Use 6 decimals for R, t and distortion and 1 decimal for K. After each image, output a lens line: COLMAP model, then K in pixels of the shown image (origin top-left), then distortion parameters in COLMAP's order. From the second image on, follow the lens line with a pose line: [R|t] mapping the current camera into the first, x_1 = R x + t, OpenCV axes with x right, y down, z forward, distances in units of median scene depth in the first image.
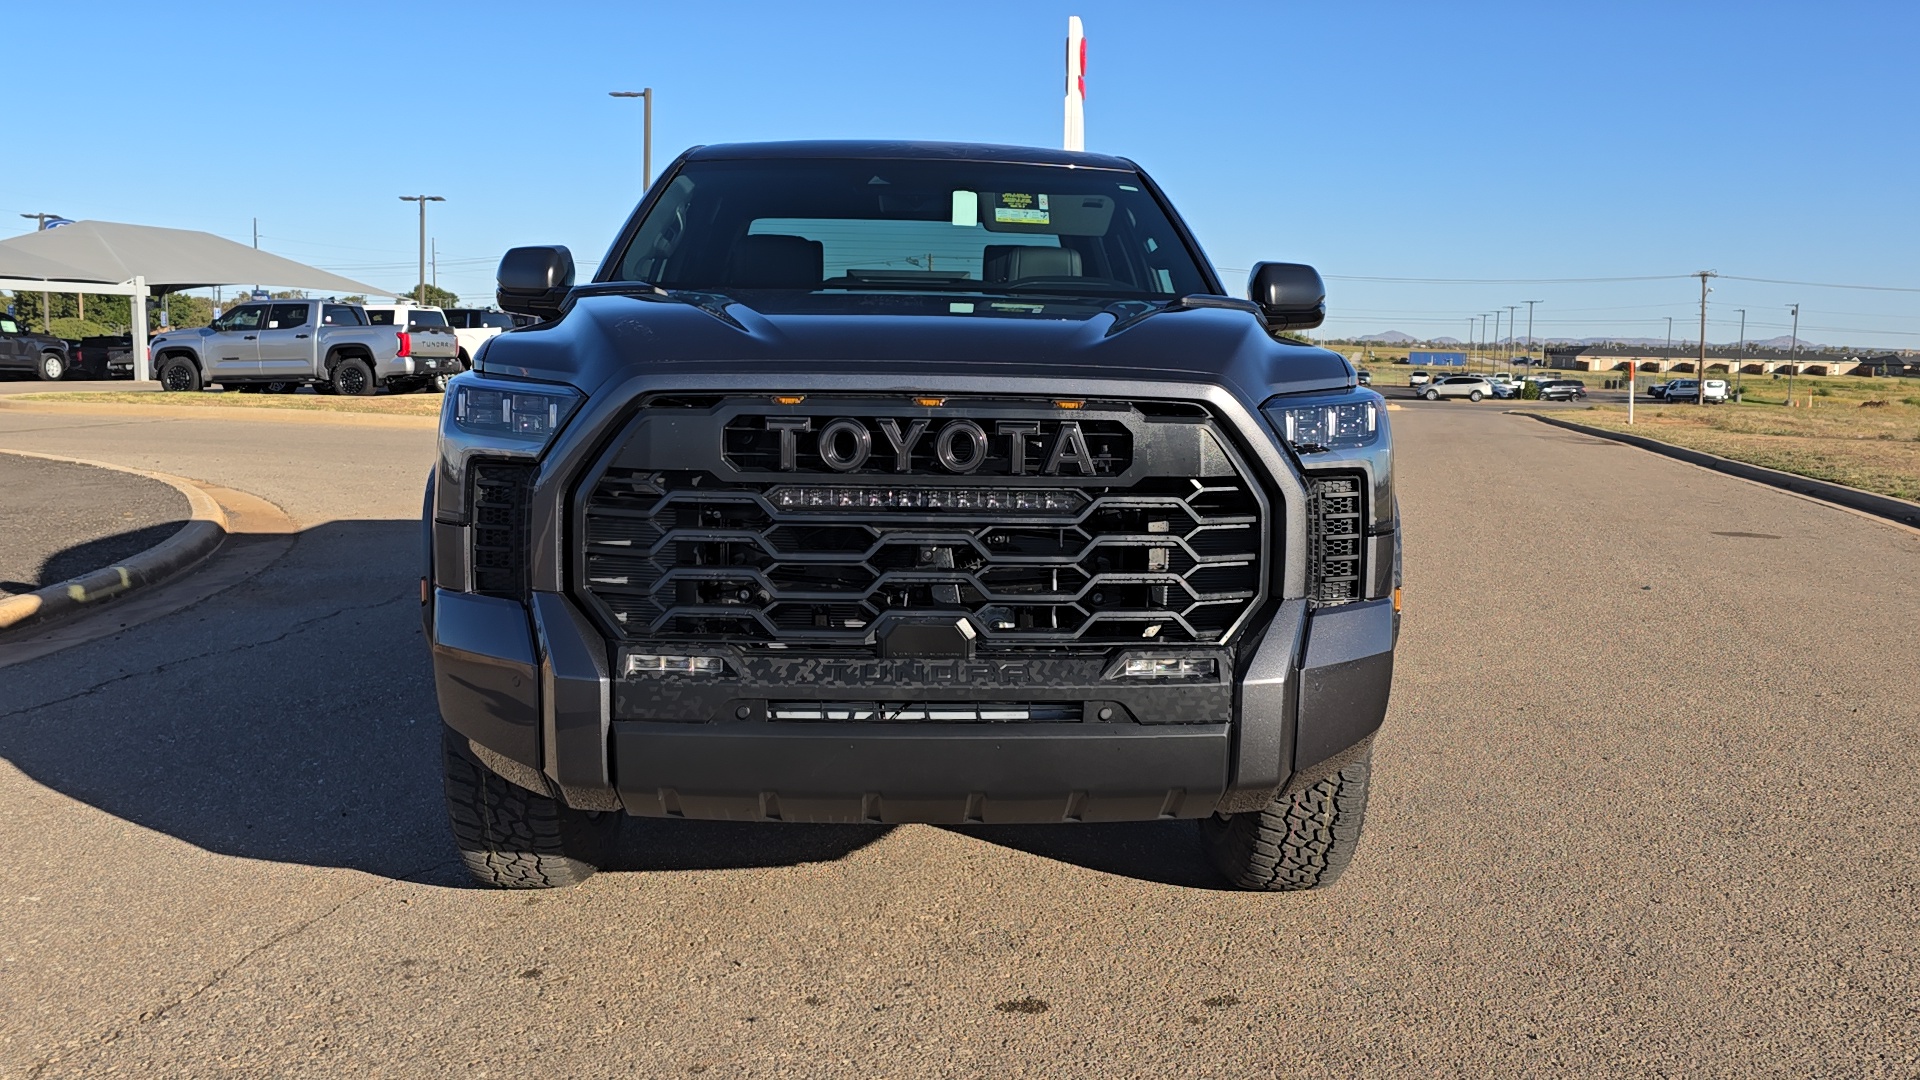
lens RADIAL K [[1578.0, 0, 964.2], [0, 1578.0, 538.1], [0, 0, 1]] dist [-0.000158, 0.007652]
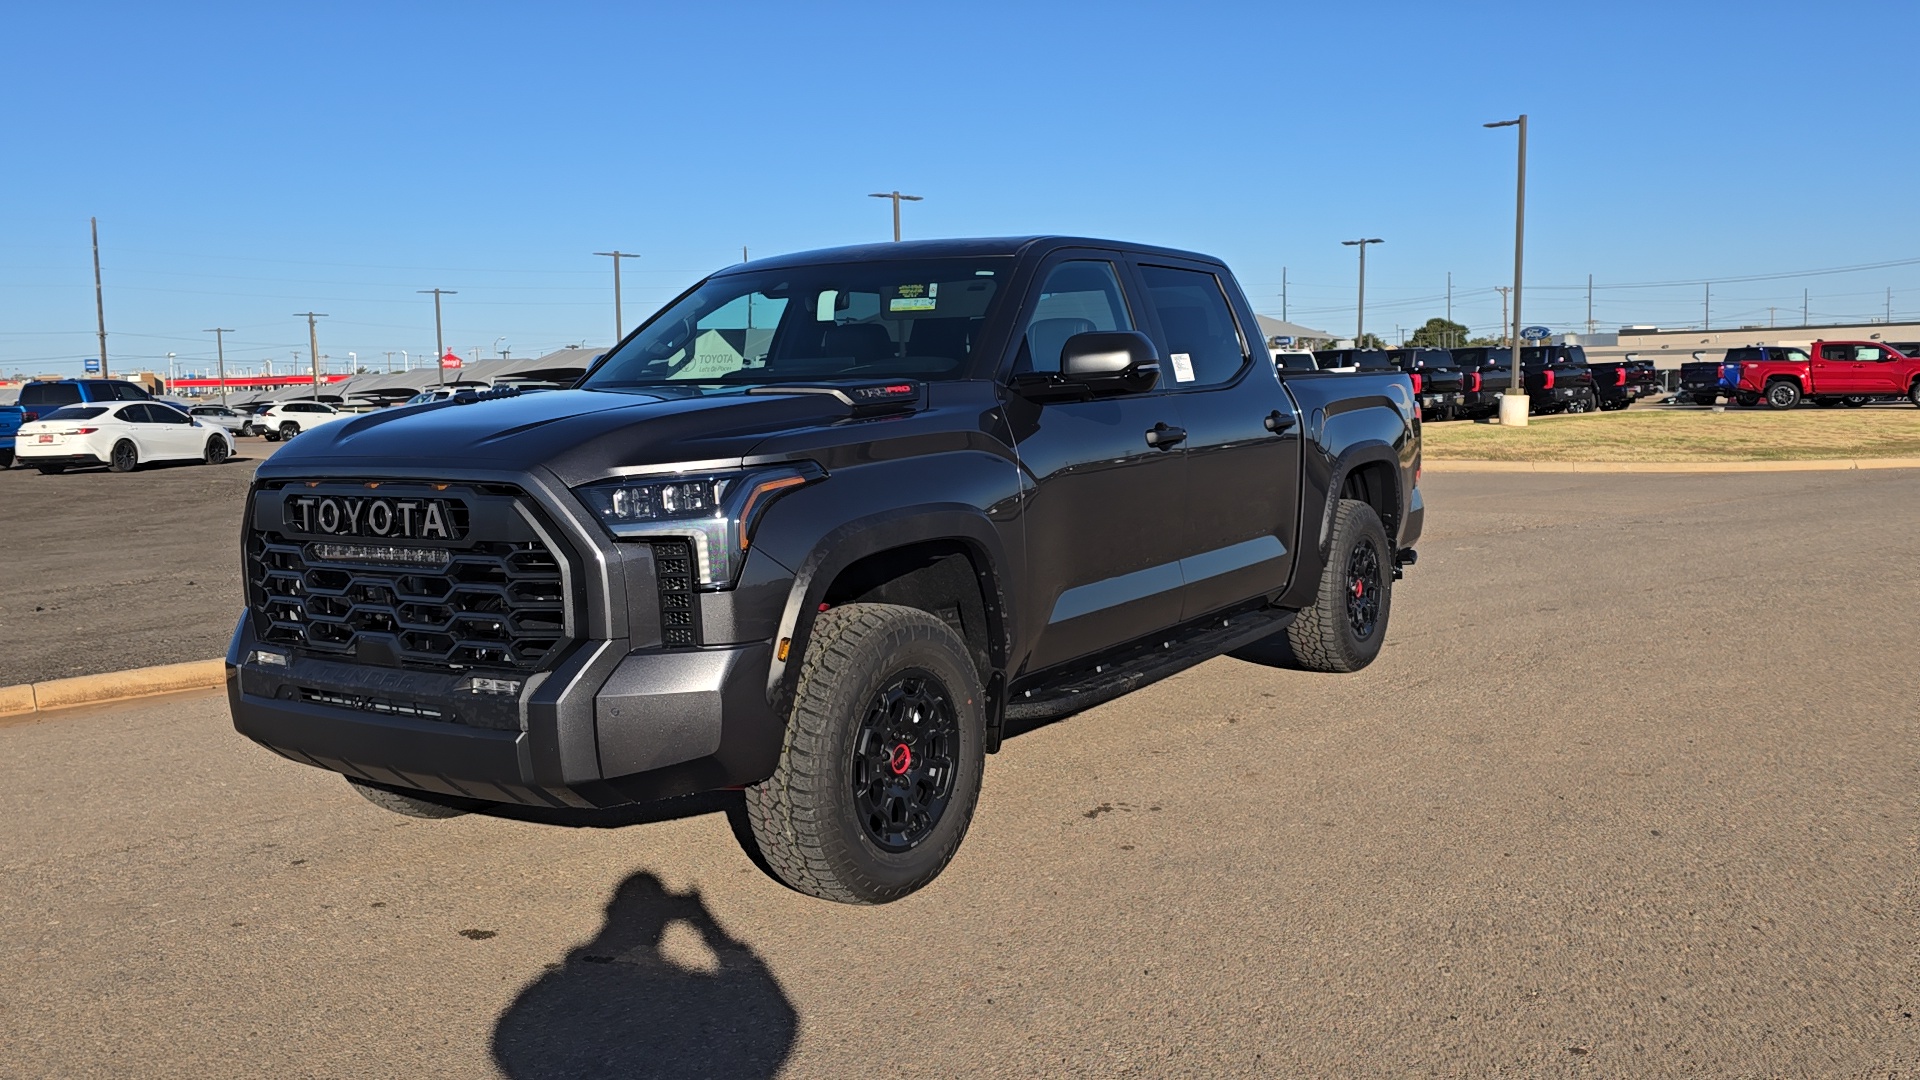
lens RADIAL K [[1578.0, 0, 972.8], [0, 1578.0, 543.5], [0, 0, 1]] dist [-0.000158, 0.007652]
pose [[0.809031, 0.019952, -0.587428, 0.788485], [-0.029030, 0.999560, -0.006031, -0.025980], [0.587049, 0.021933, 0.809254, 0.106329]]
